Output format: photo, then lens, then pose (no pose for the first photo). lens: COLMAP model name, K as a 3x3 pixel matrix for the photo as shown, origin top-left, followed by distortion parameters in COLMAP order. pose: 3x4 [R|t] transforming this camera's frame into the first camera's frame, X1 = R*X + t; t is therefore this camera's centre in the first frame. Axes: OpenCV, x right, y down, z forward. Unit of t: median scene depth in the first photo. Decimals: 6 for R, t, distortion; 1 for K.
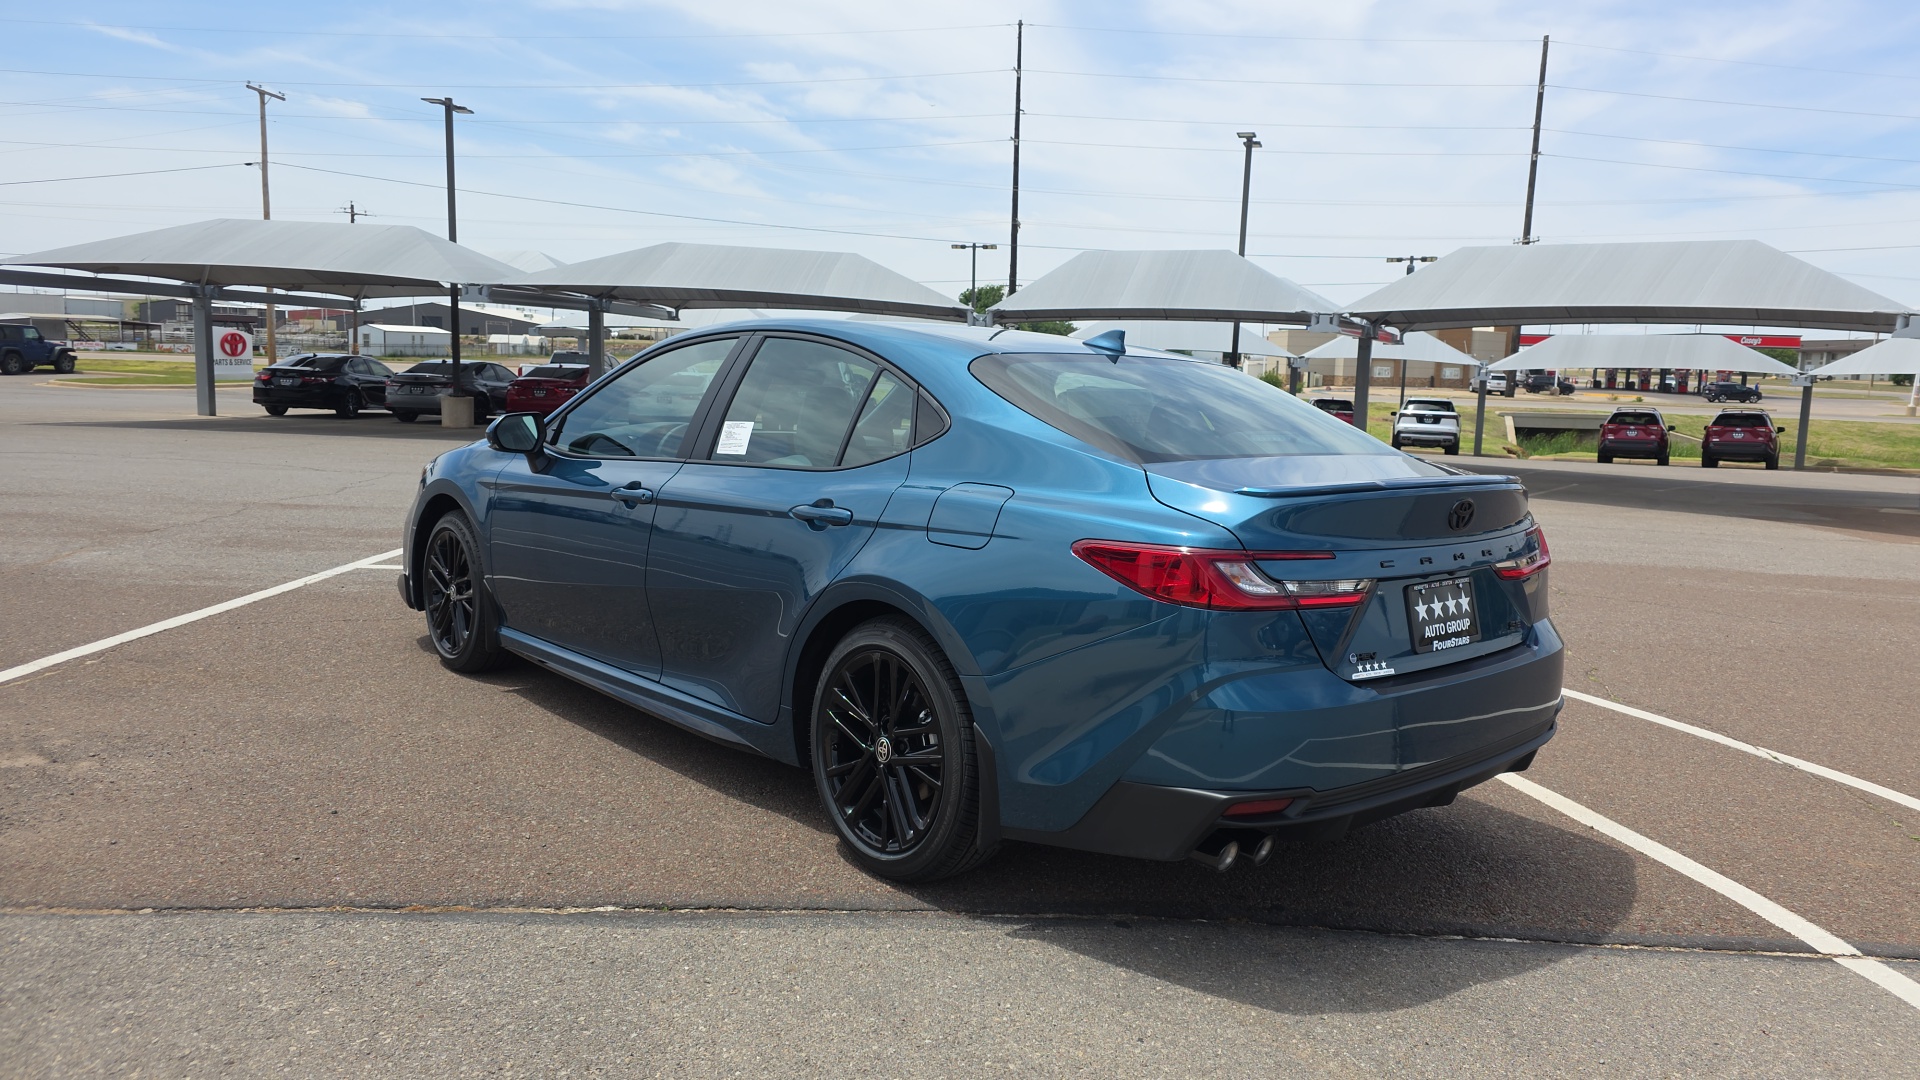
lens RADIAL K [[1298.5, 0, 1019.3], [0, 1298.5, 525.4], [0, 0, 1]] dist [0.063563, -0.067299]
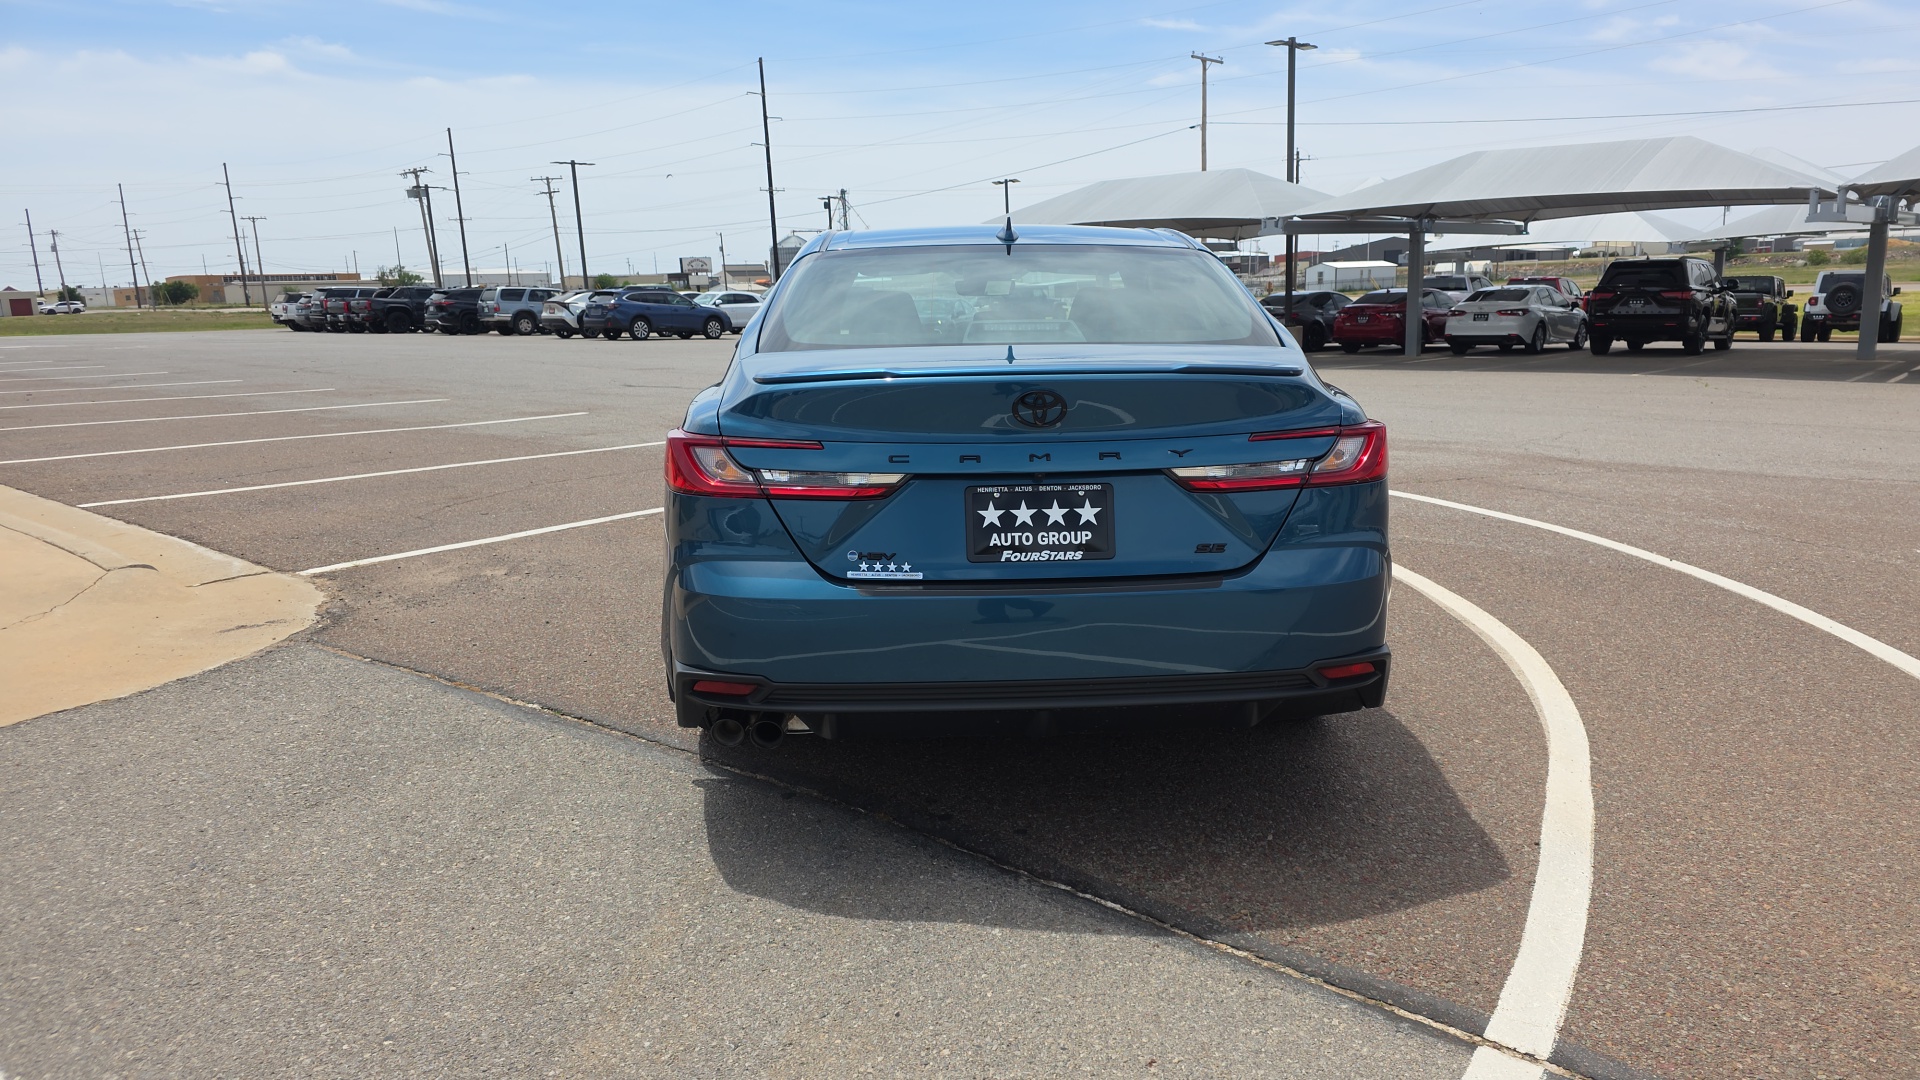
lens RADIAL K [[1298.5, 0, 1021.0], [0, 1298.5, 567.2], [0, 0, 1]] dist [0.063563, -0.067299]
pose [[0.757614, 0.084002, -0.647275, 0.776723], [-0.028551, 0.995000, 0.095712, 0.012672], [0.652079, -0.054032, 0.756224, 0.290240]]
